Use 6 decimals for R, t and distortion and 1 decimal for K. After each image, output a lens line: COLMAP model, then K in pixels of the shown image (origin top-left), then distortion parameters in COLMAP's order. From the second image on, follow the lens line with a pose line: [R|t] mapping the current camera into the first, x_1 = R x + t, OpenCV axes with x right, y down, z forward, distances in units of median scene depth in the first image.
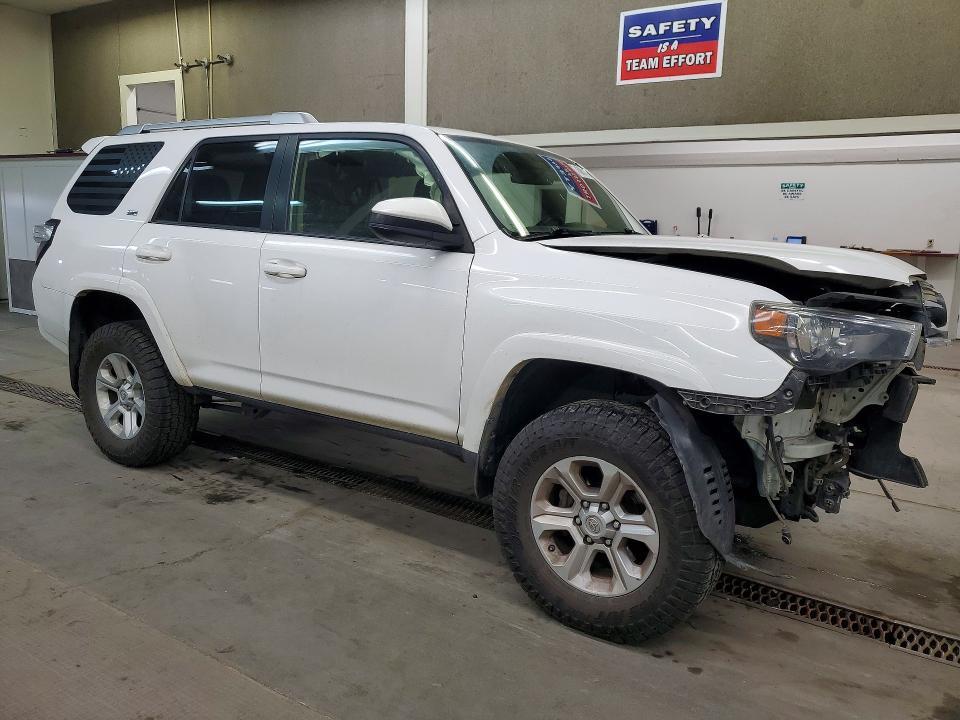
lens RADIAL K [[773.4, 0, 483.3], [0, 773.4, 358.7], [0, 0, 1]] dist [-0.000560, 0.034995]
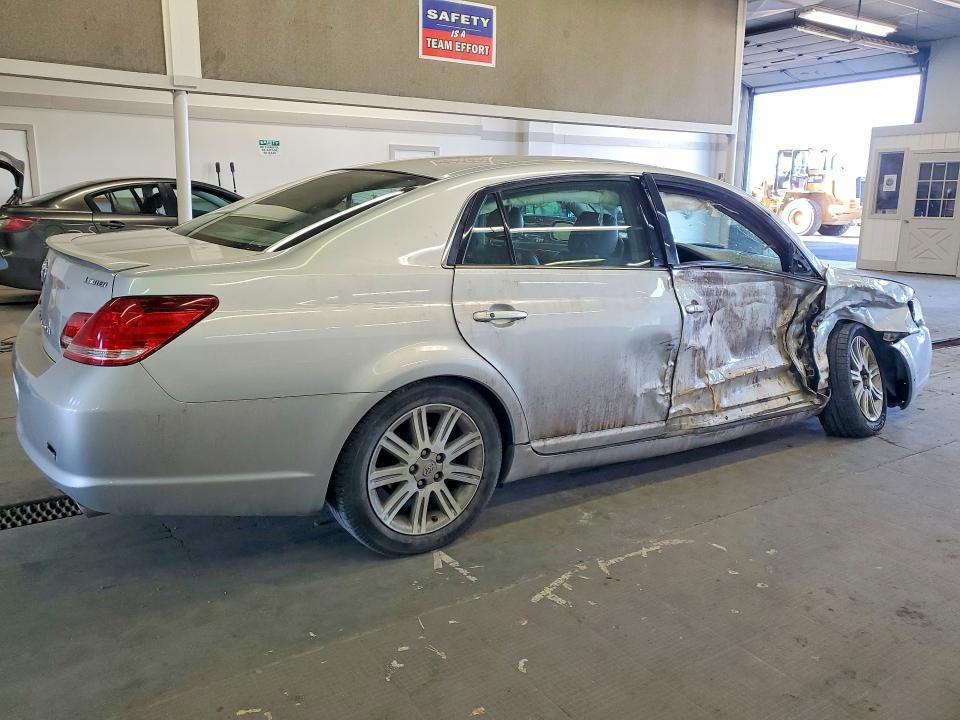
lens RADIAL K [[771.7, 0, 476.9], [0, 771.7, 352.1], [0, 0, 1]] dist [0.000091, 0.027127]
pose [[0.389375, -0.209934, 0.896836, -0.940329], [0.156904, 0.974566, 0.160007, -0.104703], [-0.907617, 0.078414, 0.412411, 0.509358]]
